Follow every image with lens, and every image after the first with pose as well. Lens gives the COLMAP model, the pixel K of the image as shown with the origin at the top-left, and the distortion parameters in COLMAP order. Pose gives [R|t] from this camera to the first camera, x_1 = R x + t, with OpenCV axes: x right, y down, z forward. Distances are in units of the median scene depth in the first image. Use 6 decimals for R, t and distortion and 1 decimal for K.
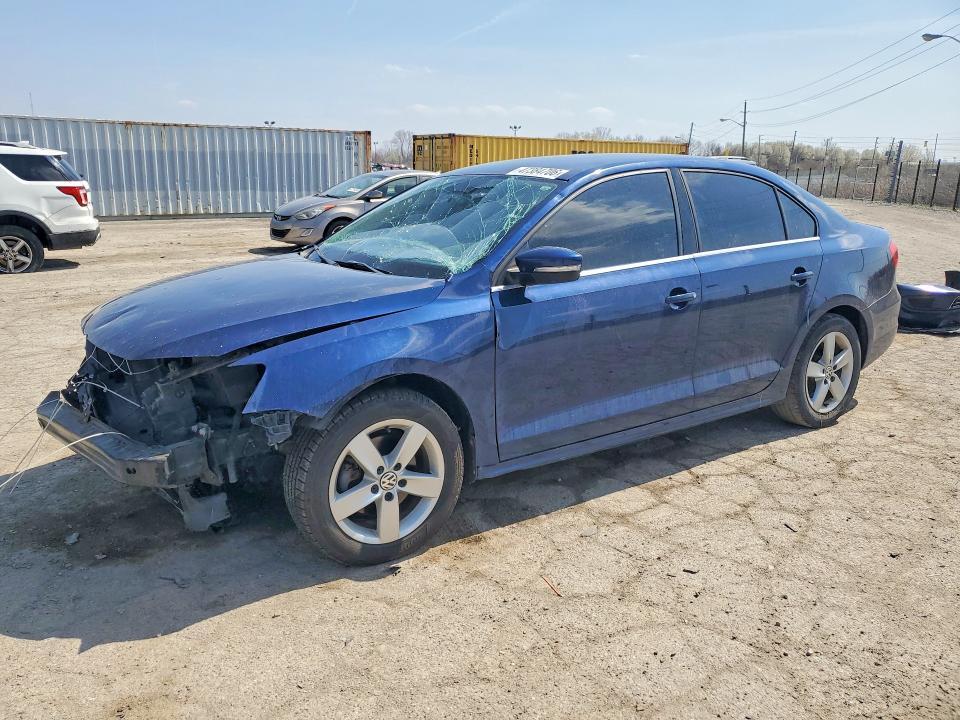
lens RADIAL K [[754.3, 0, 472.9], [0, 754.3, 359.2], [0, 0, 1]] dist [0.014572, -0.016374]
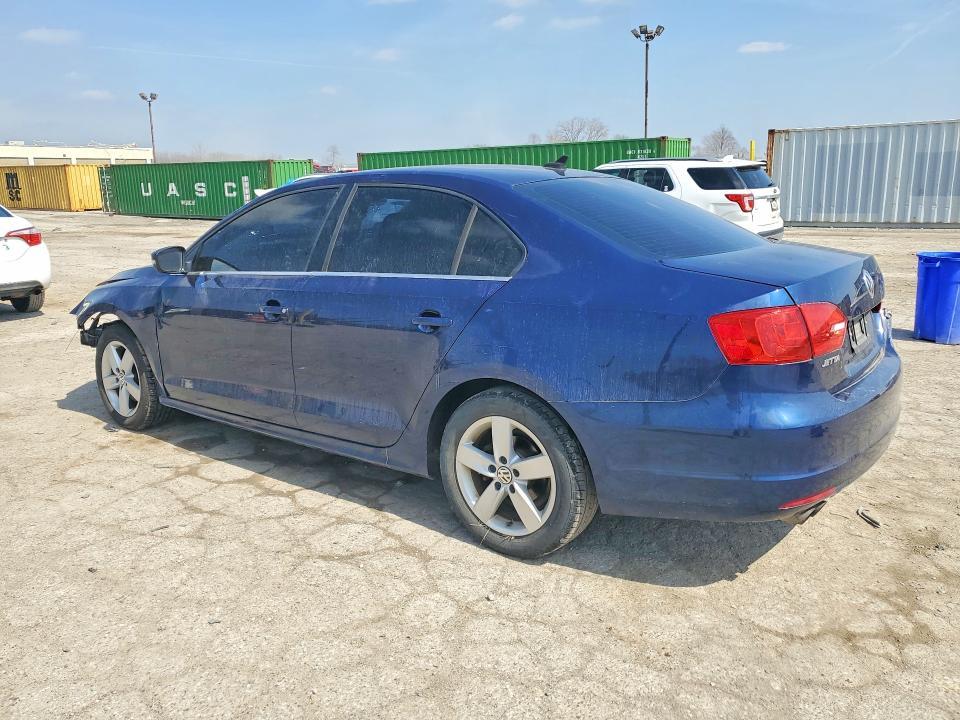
lens RADIAL K [[754.3, 0, 474.4], [0, 754.3, 360.6], [0, 0, 1]] dist [0.014572, -0.016374]
pose [[0.309954, 0.198889, -0.929716, 1.043273], [-0.200660, 0.969532, 0.140509, -0.167440], [0.929335, 0.143005, 0.340419, 0.713636]]
